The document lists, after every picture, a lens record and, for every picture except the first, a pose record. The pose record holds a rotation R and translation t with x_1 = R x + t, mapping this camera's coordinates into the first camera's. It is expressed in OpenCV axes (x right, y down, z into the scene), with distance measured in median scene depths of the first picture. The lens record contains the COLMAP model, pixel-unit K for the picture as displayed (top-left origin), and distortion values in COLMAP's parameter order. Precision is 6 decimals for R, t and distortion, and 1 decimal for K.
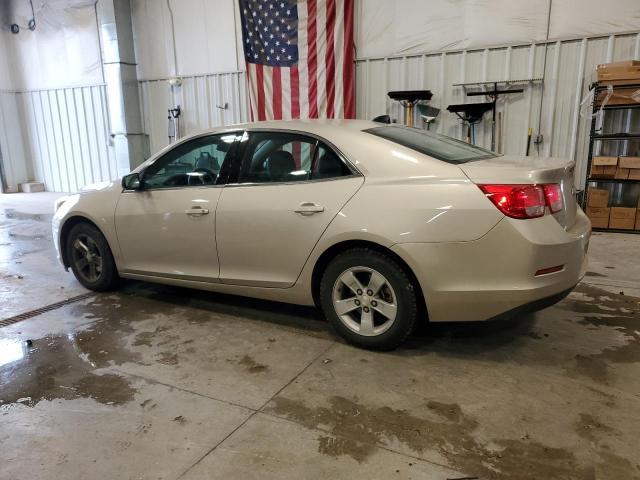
lens RADIAL K [[509.9, 0, 310.9], [0, 509.9, 240.5], [0, 0, 1]] dist [0.017033, 0.001137]
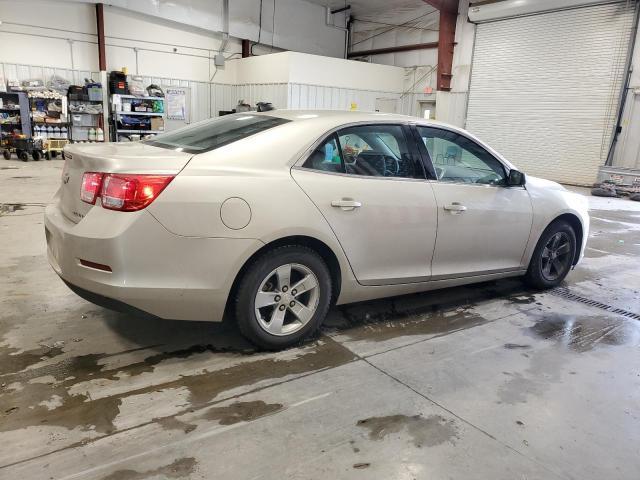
lens RADIAL K [[509.9, 0, 310.9], [0, 509.9, 240.5], [0, 0, 1]] dist [0.017033, 0.001137]
pose [[-0.443557, 0.199519, -0.873756, 0.941565], [-0.226216, 0.918417, 0.324555, -0.318740], [0.867228, 0.341616, -0.362236, 1.441845]]
